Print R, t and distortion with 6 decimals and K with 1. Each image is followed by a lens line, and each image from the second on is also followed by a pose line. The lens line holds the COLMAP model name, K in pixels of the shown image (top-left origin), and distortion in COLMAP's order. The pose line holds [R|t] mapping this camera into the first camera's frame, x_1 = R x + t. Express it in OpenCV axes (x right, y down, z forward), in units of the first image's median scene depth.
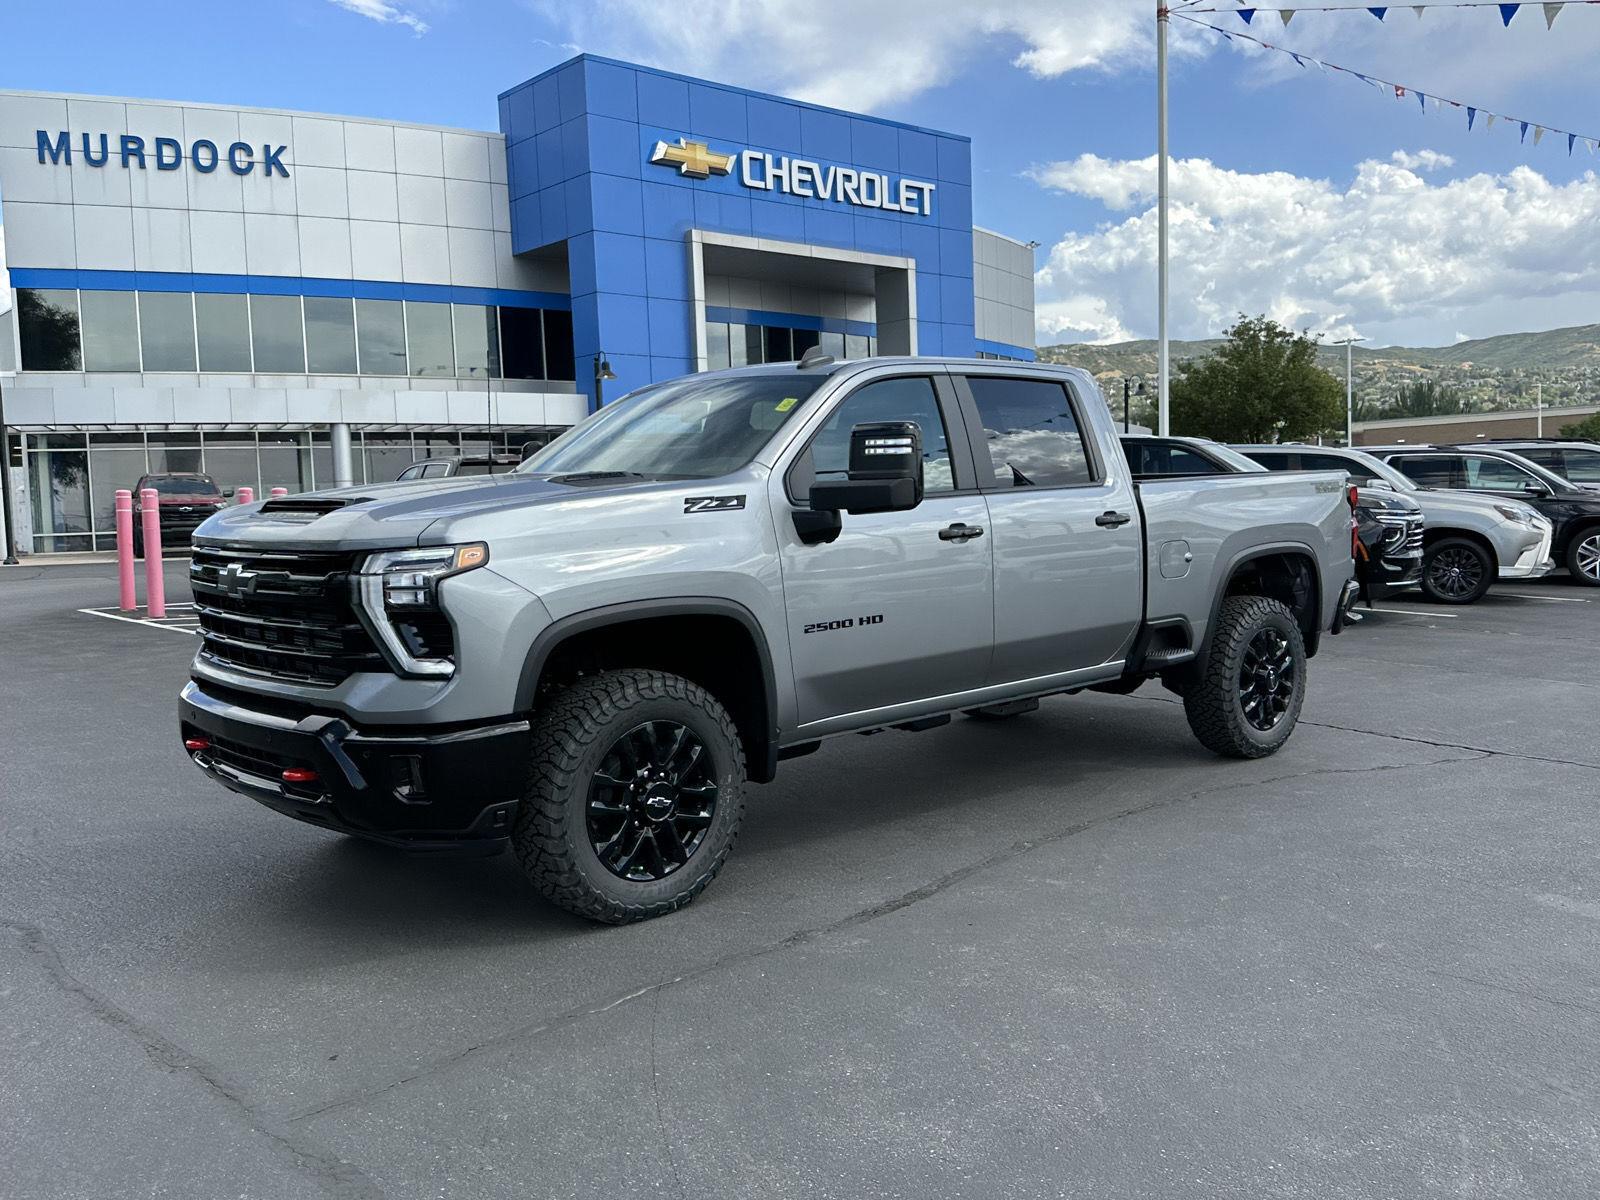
lens RADIAL K [[1428.5, 0, 805.7], [0, 1428.5, 605.0], [0, 0, 1]] dist [0.159995, -0.323993]
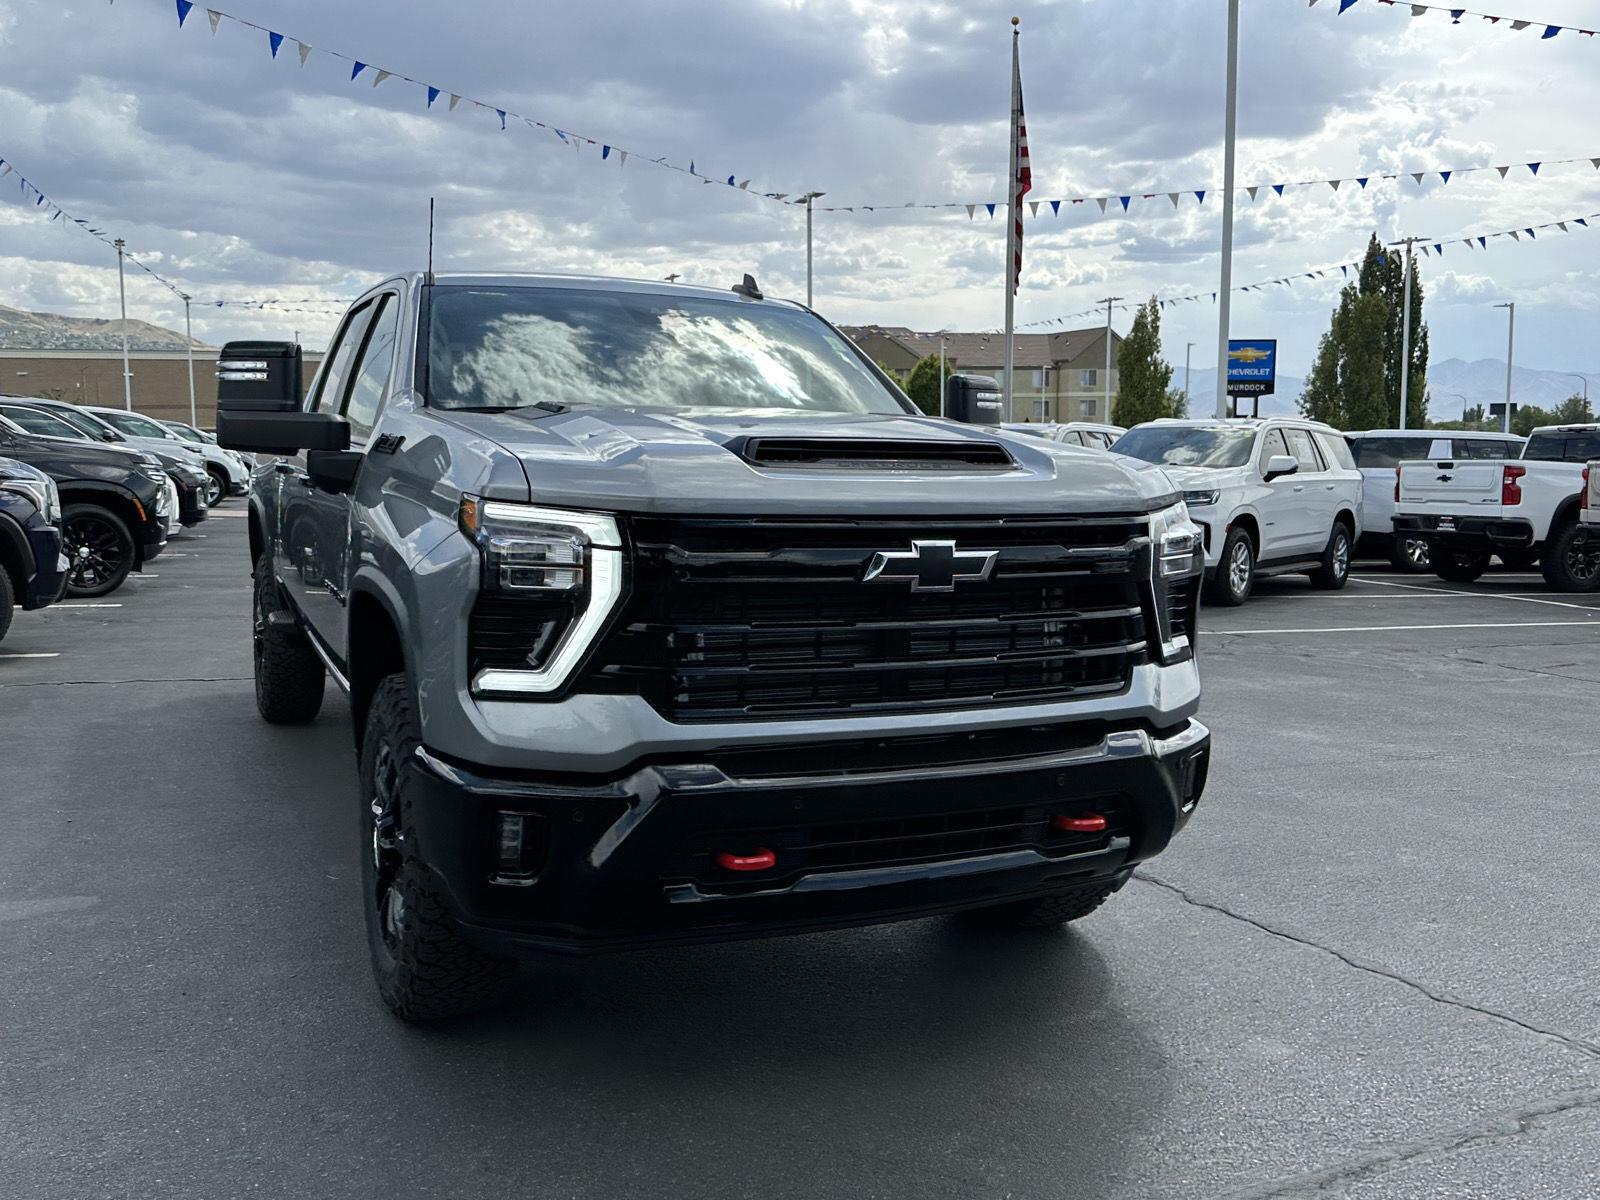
lens RADIAL K [[1428.7, 0, 809.9], [0, 1428.7, 589.8], [0, 0, 1]] dist [0.140900, -0.249009]
pose [[0.317076, -0.073718, 0.945531, -0.162080], [0.057031, 0.996652, 0.058579, -0.007449], [-0.946684, 0.035351, 0.320219, 0.136009]]
